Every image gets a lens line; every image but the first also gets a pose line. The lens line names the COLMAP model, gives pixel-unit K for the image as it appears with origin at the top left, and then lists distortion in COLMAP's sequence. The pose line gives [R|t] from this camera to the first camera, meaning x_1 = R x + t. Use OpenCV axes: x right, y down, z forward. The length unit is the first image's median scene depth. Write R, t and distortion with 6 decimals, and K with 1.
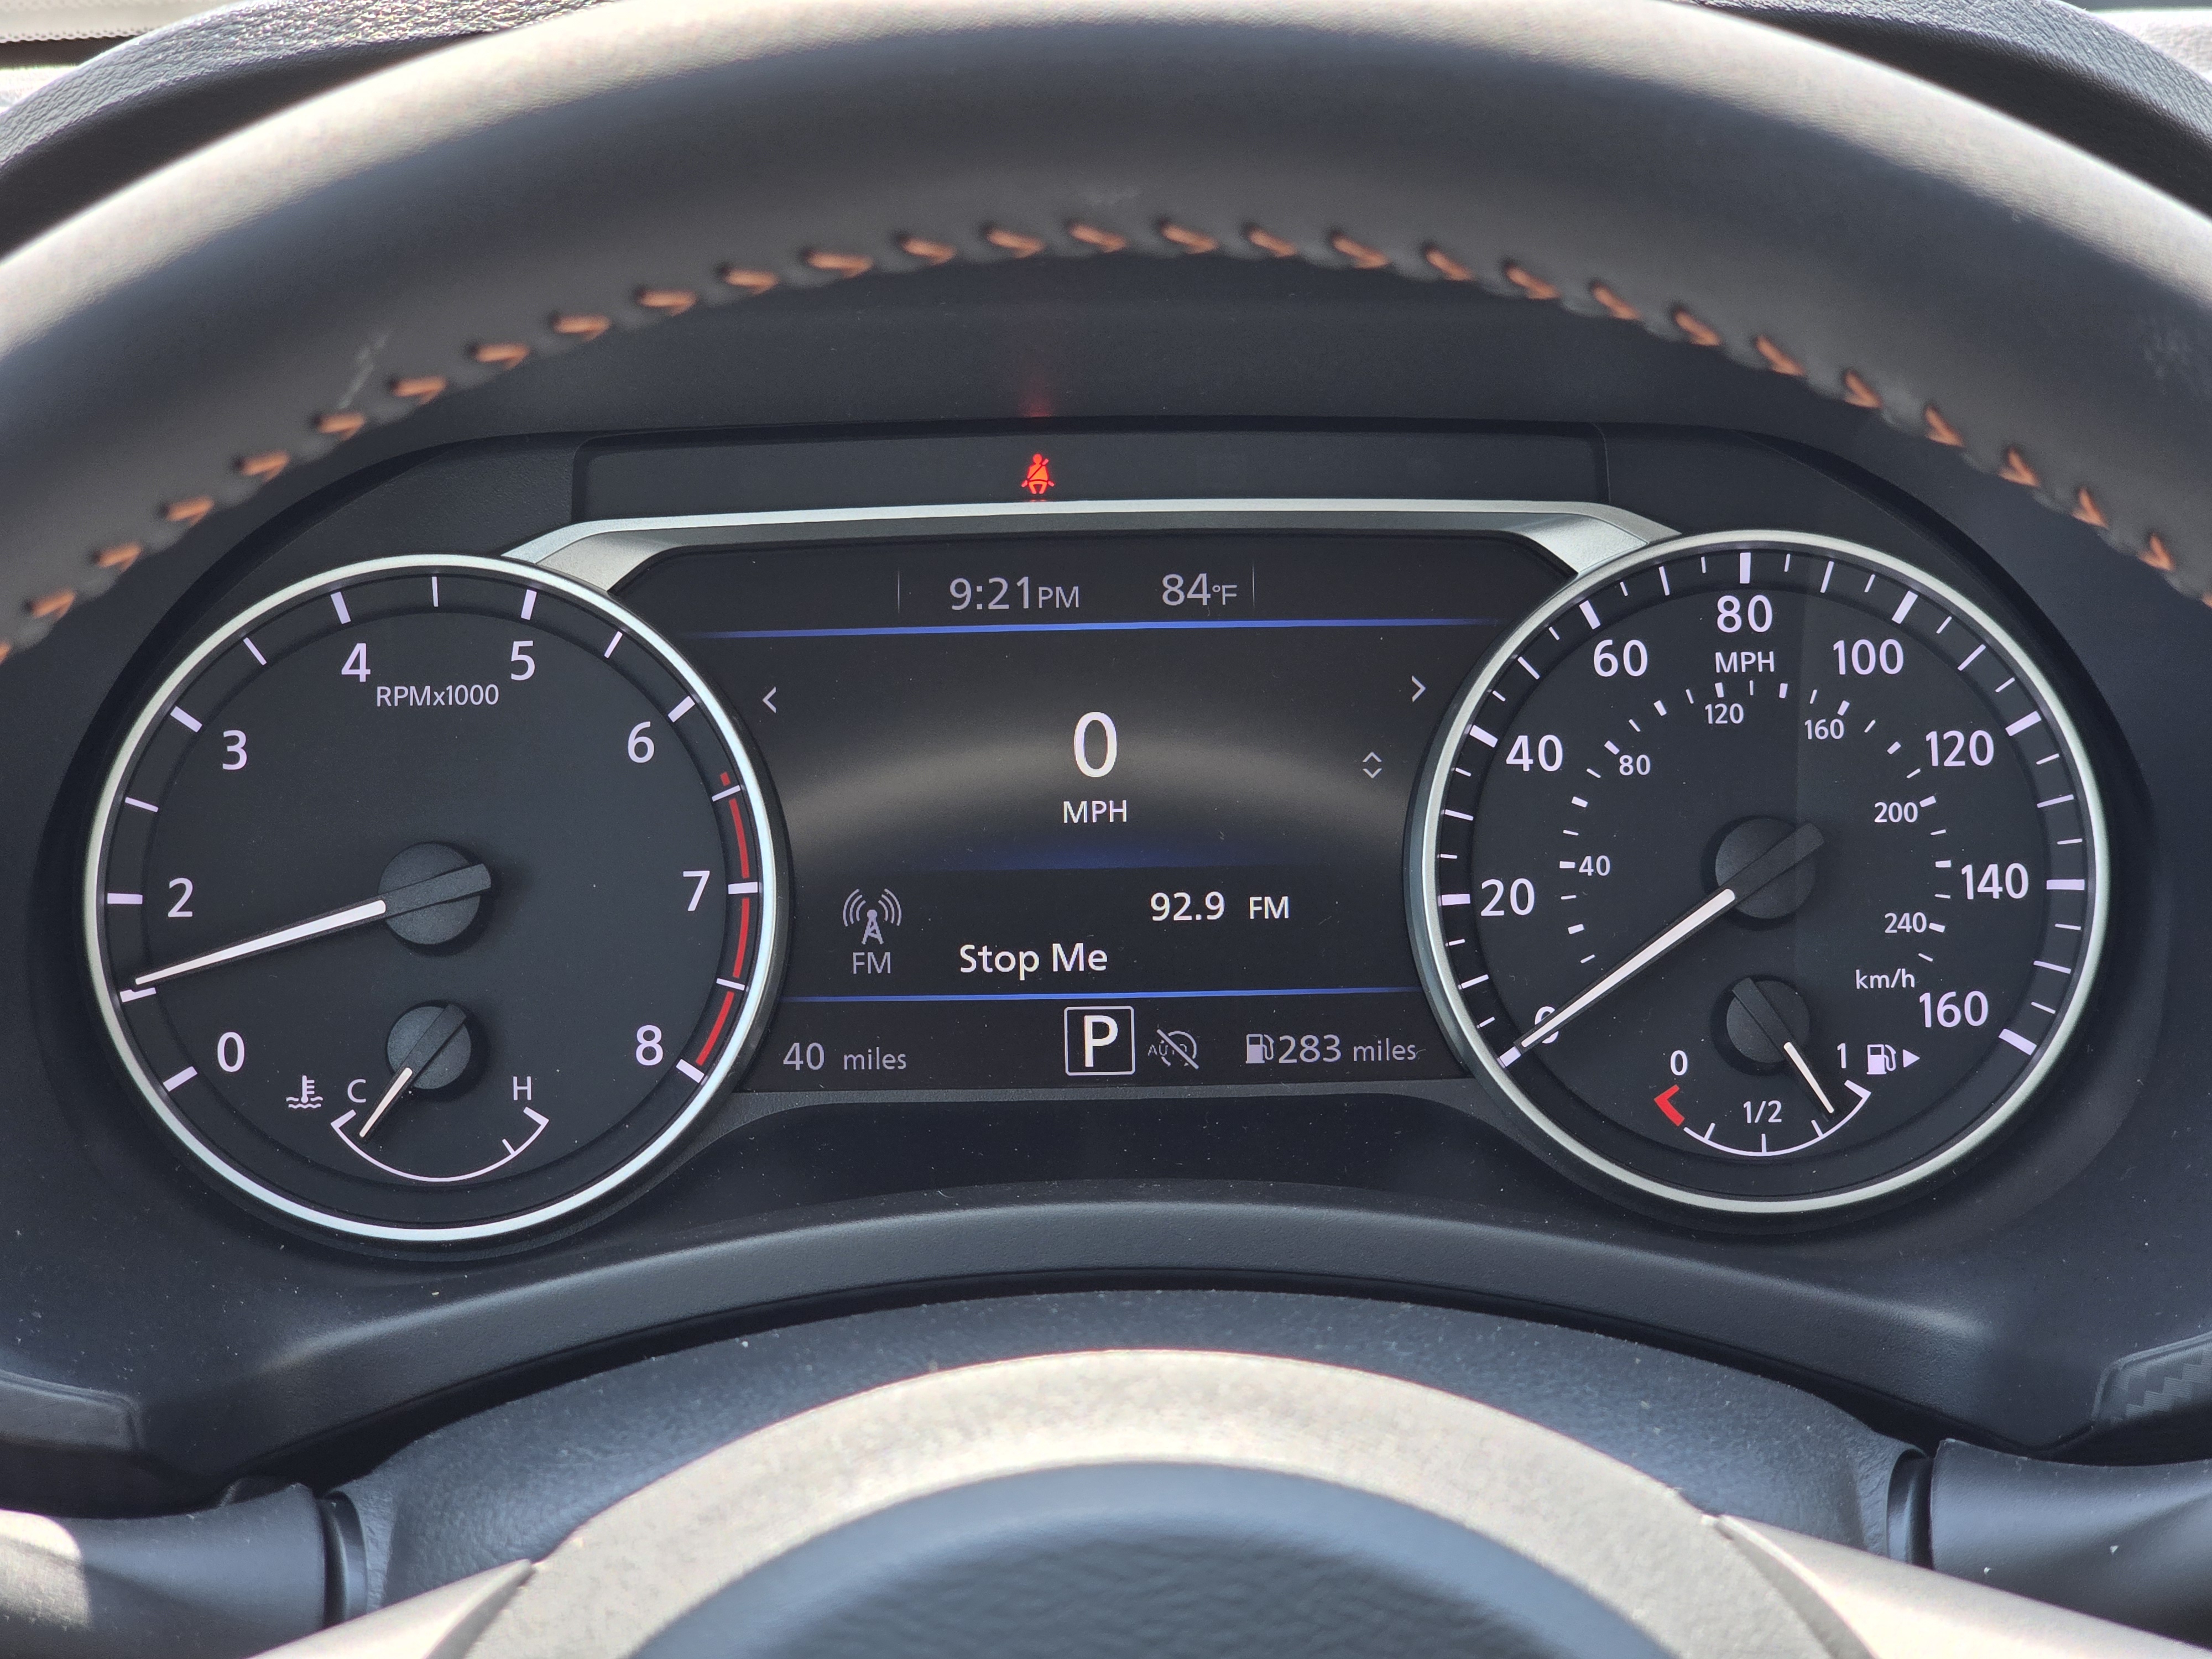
lens RADIAL K [[4363.1, 0, 1106.0], [0, 4363.1, 829.5], [0, 0, 1]] dist [-0.498117, 5.906582]
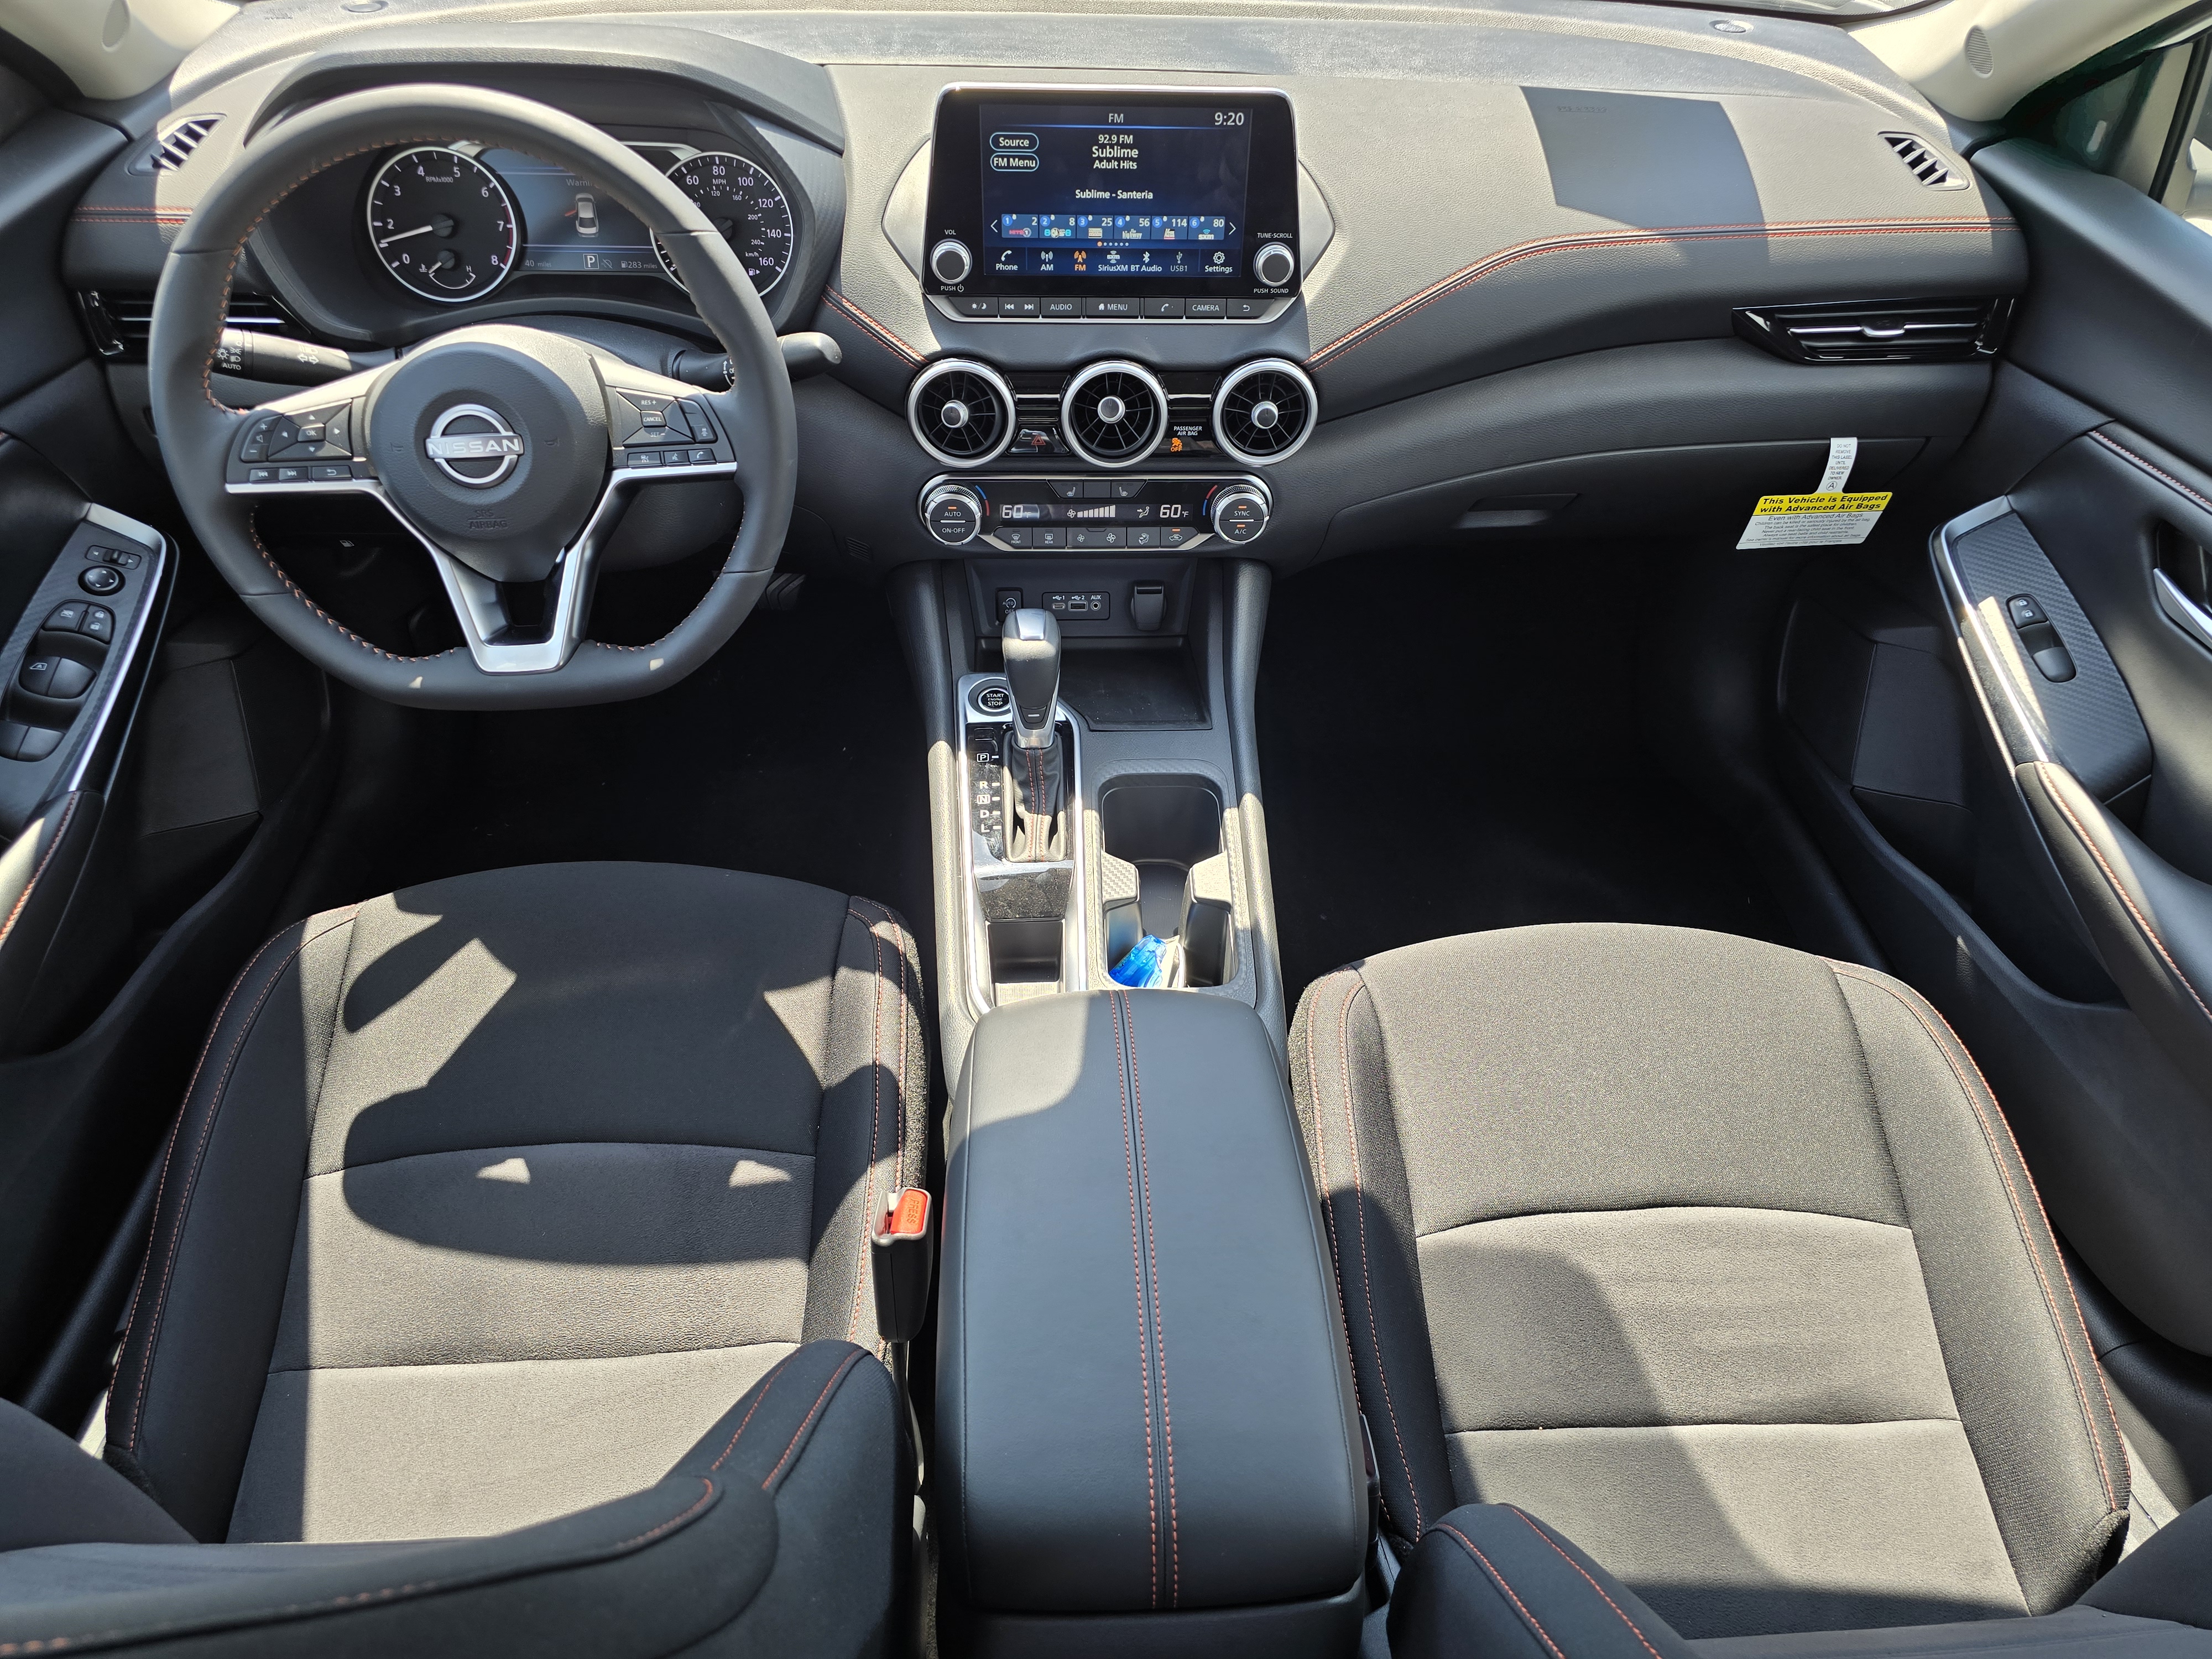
lens RADIAL K [[1489.9, 0, 1118.8], [0, 1489.9, 839.0], [0, 0, 1]] dist [0.062594, -0.070874]
pose [[0.998387, 0.008735, 0.056095, 0.506813], [-0.032021, 0.902563, 0.429365, -0.113594], [-0.046878, -0.430469, 0.901387, -0.849699]]
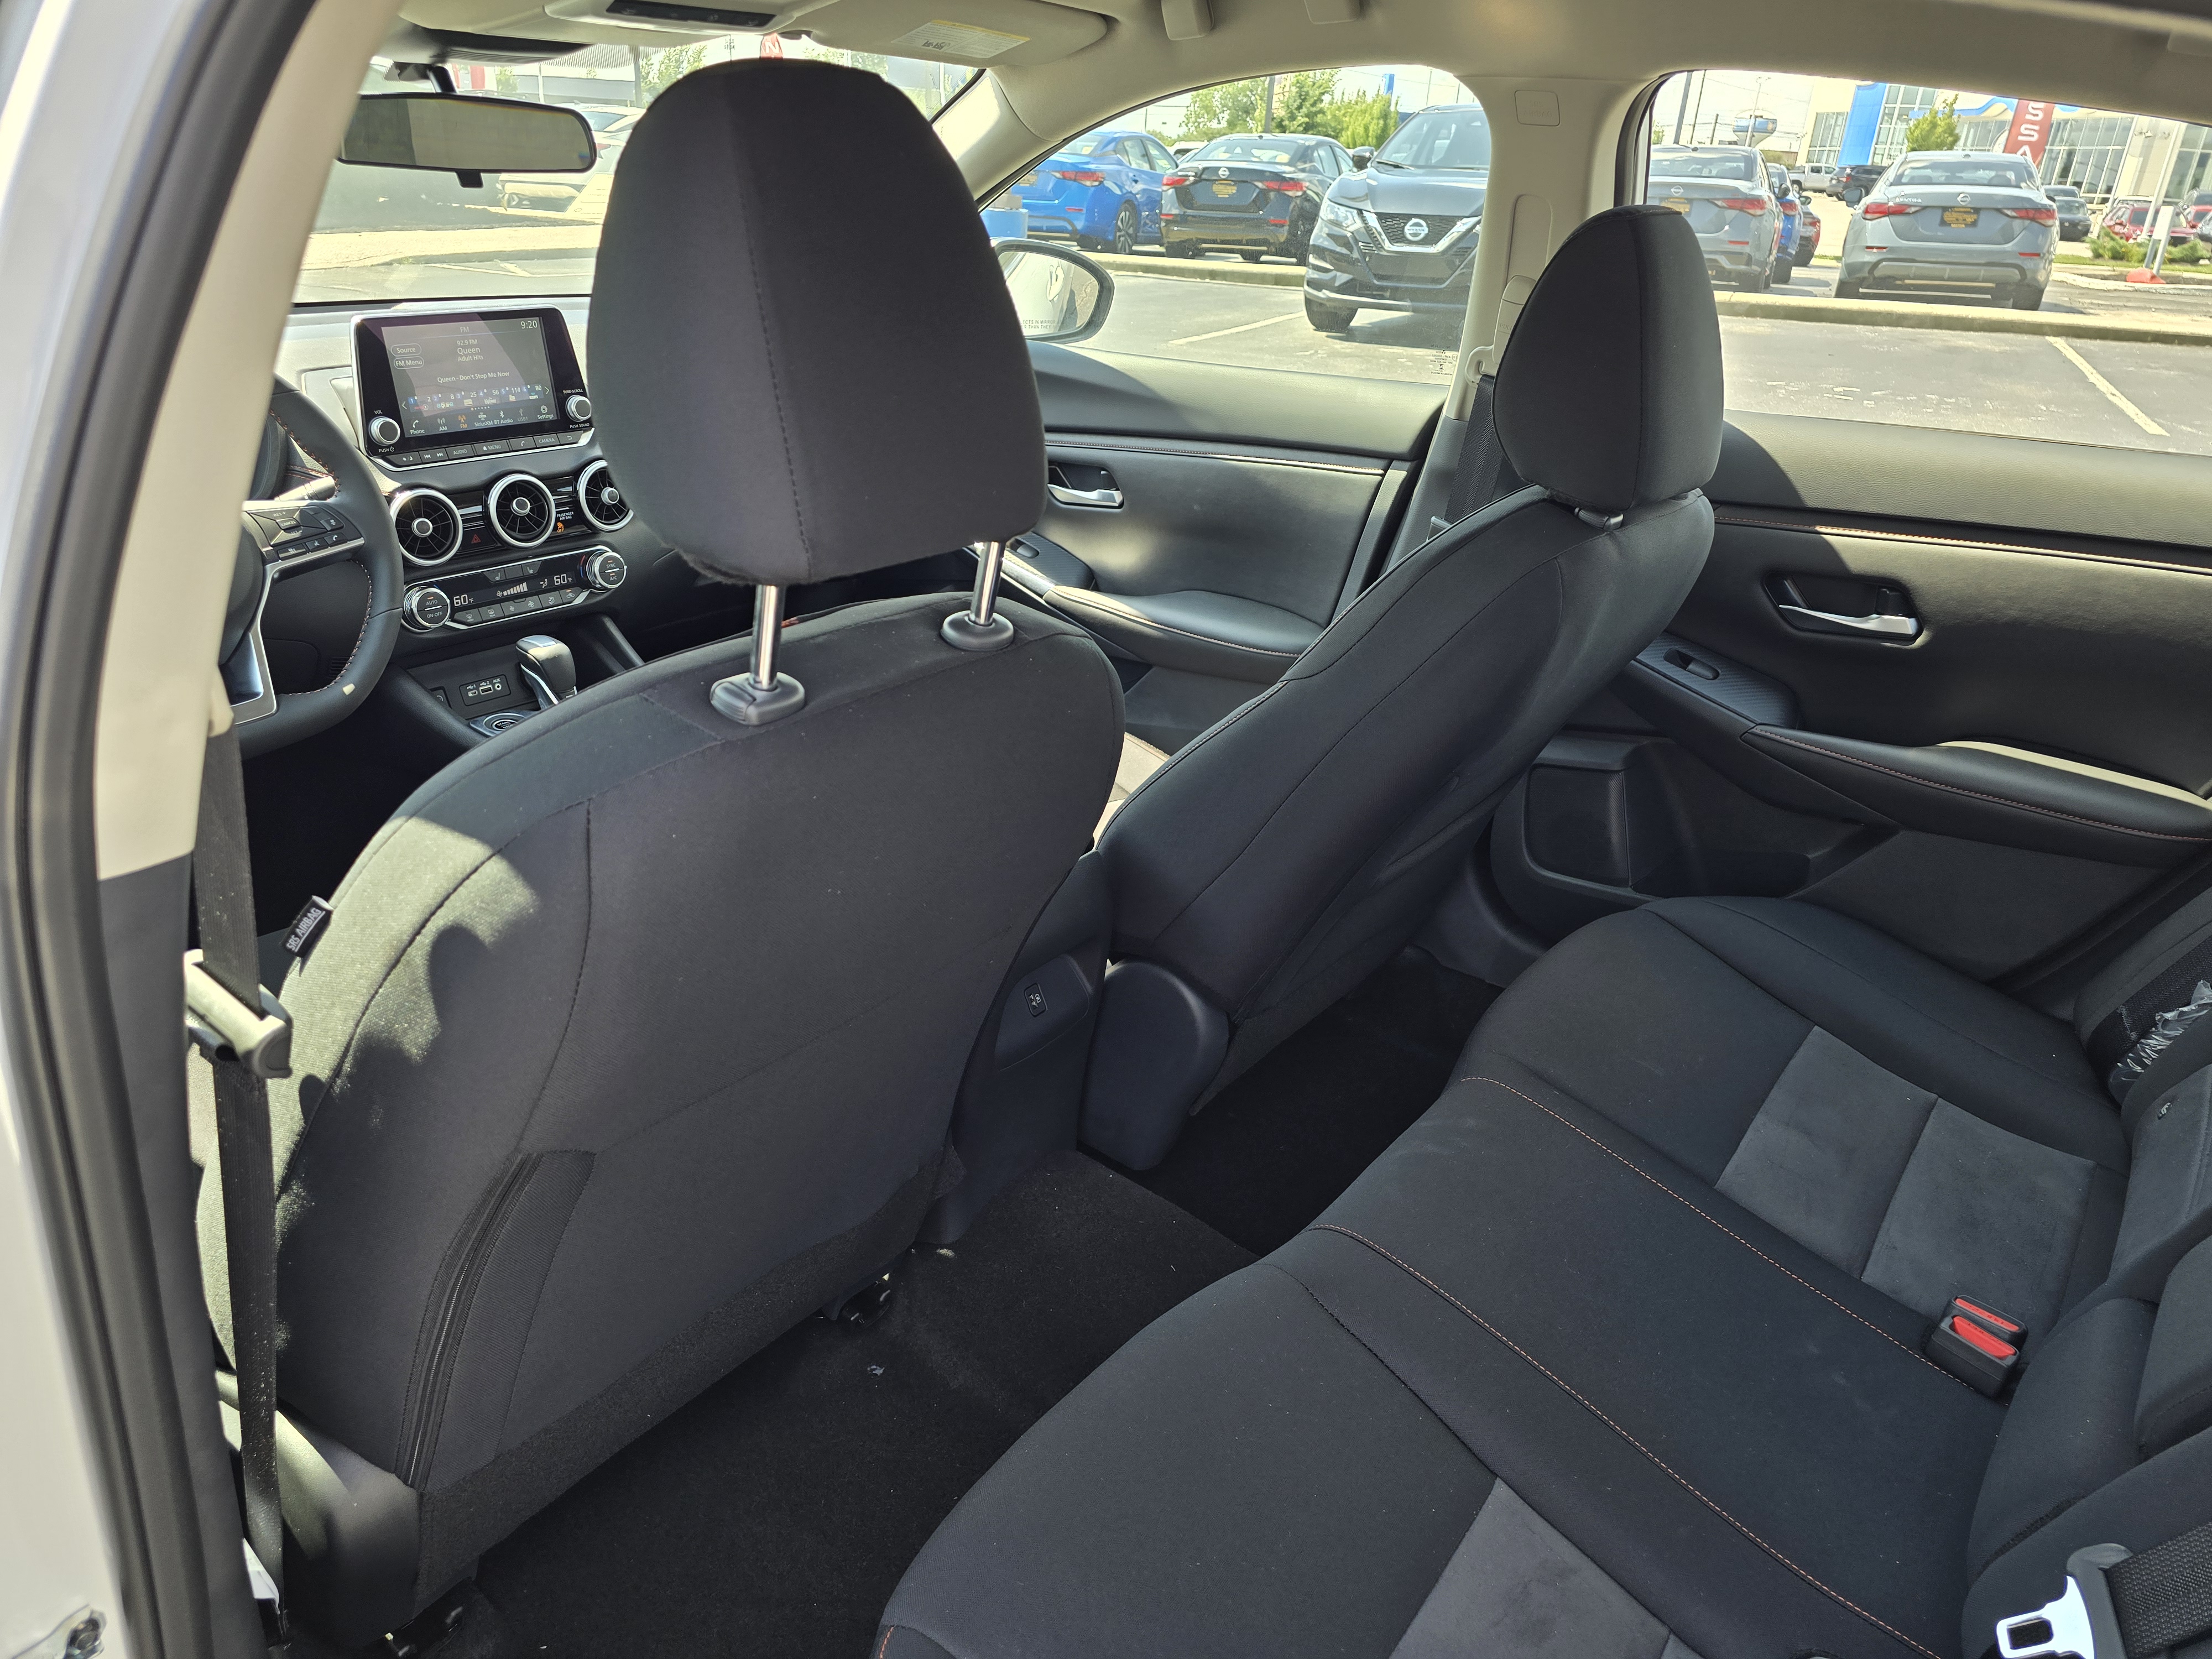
lens RADIAL K [[1497.0, 0, 1117.0], [0, 1497.0, 835.5], [0, 0, 1]] dist [0.051119, -0.056048]
pose [[0.620375, -0.292363, 0.727776, -0.700933], [0.179531, 0.956223, 0.231098, 0.264136], [-0.763481, -0.012709, 0.645705, -1.489204]]
